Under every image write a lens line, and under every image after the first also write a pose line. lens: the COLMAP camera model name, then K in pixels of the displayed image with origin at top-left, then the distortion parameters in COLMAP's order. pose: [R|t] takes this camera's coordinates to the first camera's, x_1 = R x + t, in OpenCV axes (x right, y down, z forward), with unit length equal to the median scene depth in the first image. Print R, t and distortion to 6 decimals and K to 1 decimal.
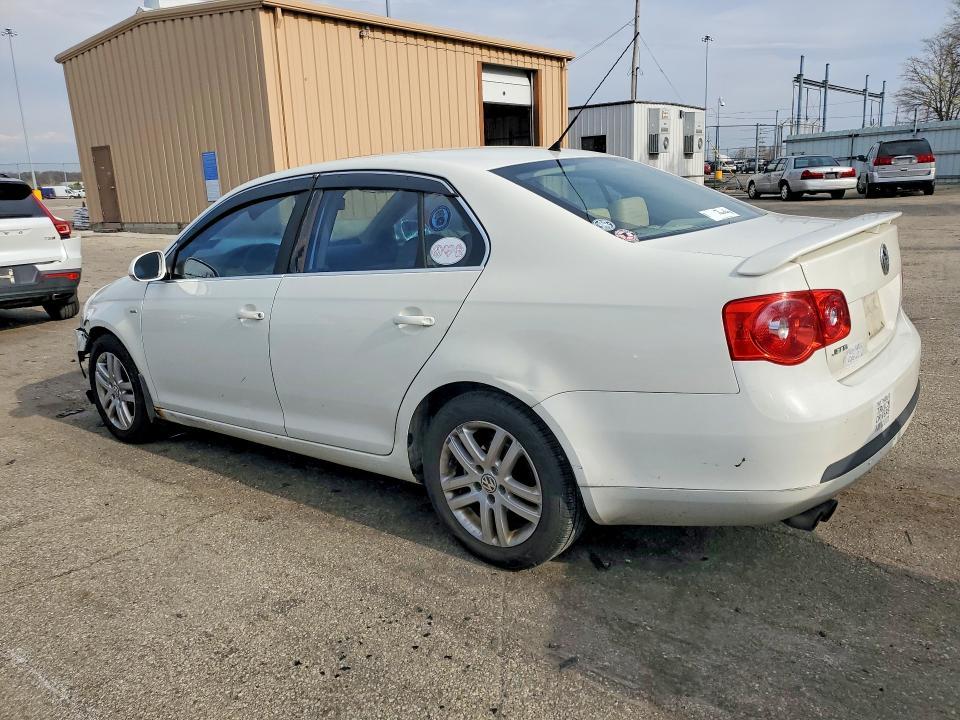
lens RADIAL K [[733.7, 0, 480.0], [0, 733.7, 360.0], [0, 0, 1]] dist [0.004679, 0.004854]
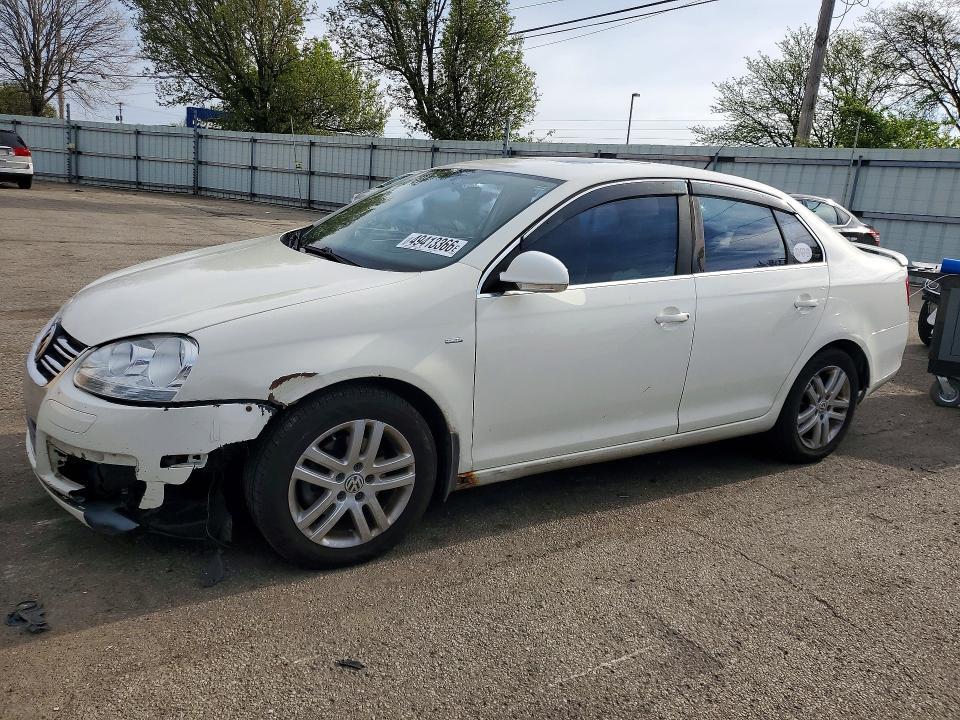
lens RADIAL K [[733.7, 0, 480.0], [0, 733.7, 360.0], [0, 0, 1]] dist [0.004679, 0.004854]
pose [[0.341652, -0.136263, 0.929896, -1.234978], [0.128430, 0.986921, 0.097433, -0.125397], [-0.931010, 0.086138, 0.354684, 0.845458]]
